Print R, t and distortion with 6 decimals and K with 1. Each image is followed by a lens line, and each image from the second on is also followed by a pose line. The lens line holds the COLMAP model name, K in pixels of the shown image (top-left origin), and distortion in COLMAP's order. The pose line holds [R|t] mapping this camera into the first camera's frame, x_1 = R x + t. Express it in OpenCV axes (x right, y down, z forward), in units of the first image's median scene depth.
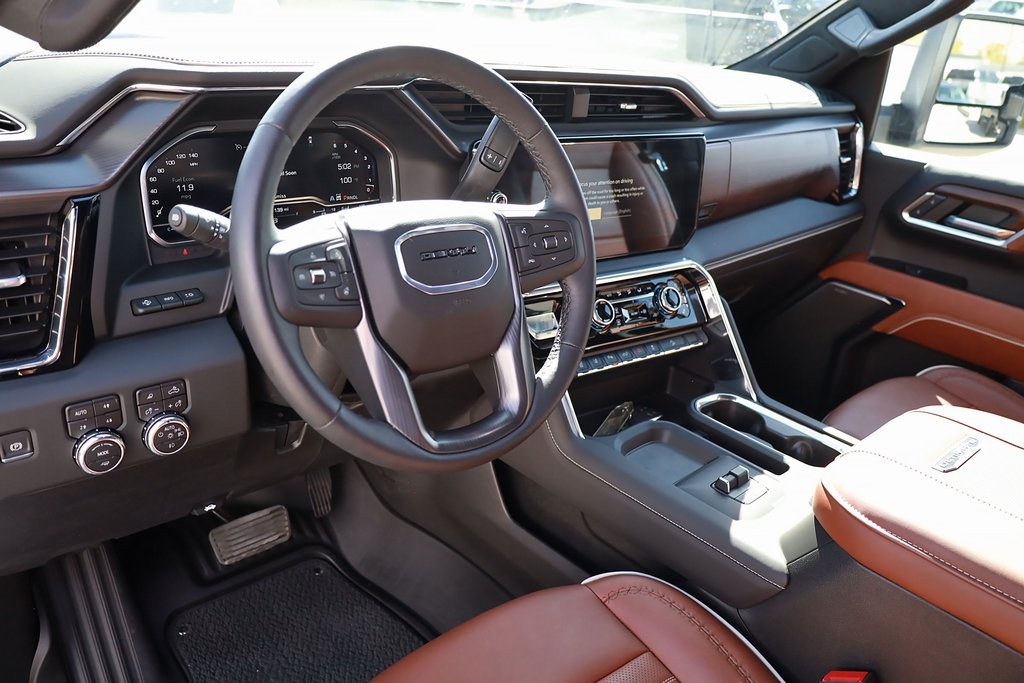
lens RADIAL K [[842.9, 0, 532.7], [0, 842.9, 358.7], [0, 0, 1]] dist [-0.005279, -0.002740]
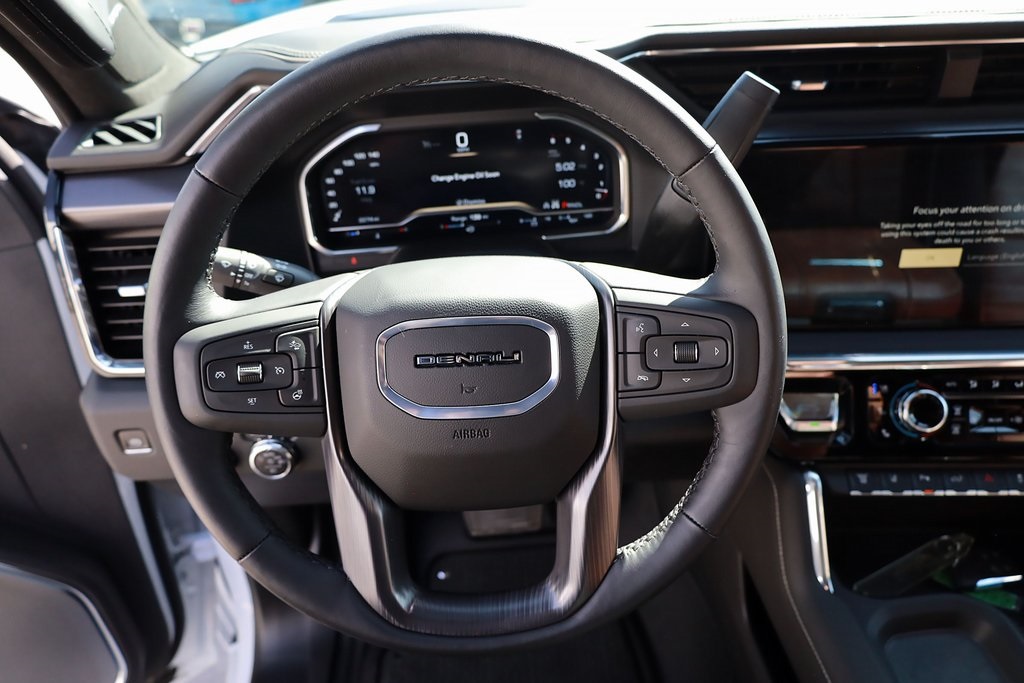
lens RADIAL K [[716.3, 0, 518.2], [0, 716.3, 348.7], [0, 0, 1]] dist [0.011507, -0.019741]
pose [[0.751204, 0.232615, -0.617724, 0.200925], [-0.148328, 0.971400, 0.185418, -0.177041], [0.643189, -0.047661, 0.764223, 0.435243]]
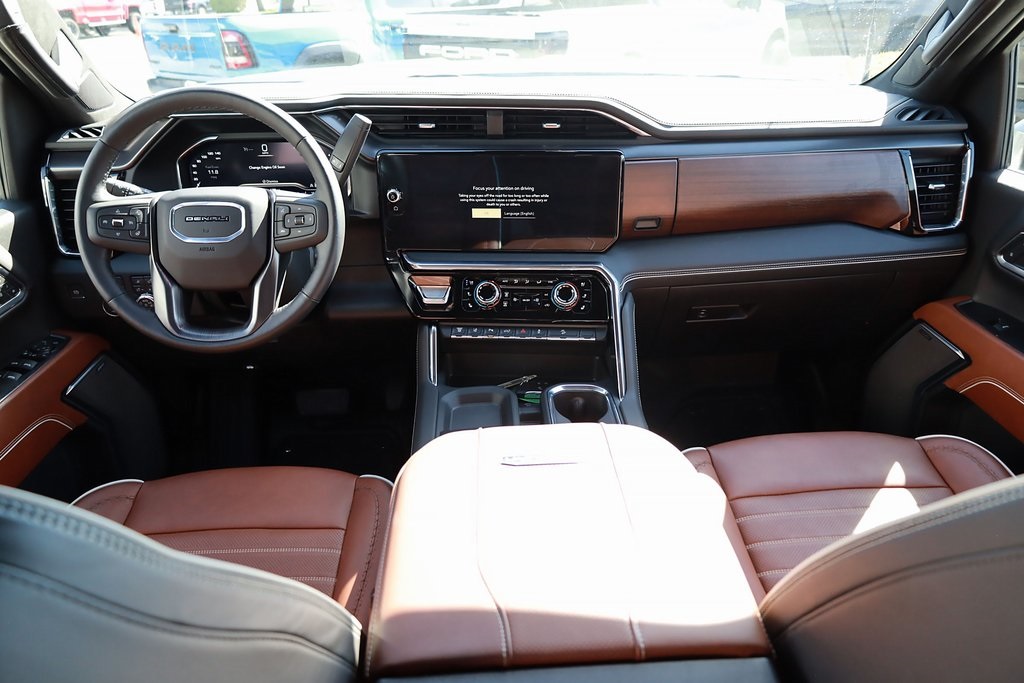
lens RADIAL K [[716.3, 0, 513.3], [0, 716.3, 346.6], [0, 0, 1]] dist [0.011507, -0.019741]
pose [[0.744539, 0.205014, -0.635320, 0.899573], [-0.192884, 0.977152, 0.089278, -0.089896], [0.639107, 0.056072, 0.767071, 0.250830]]
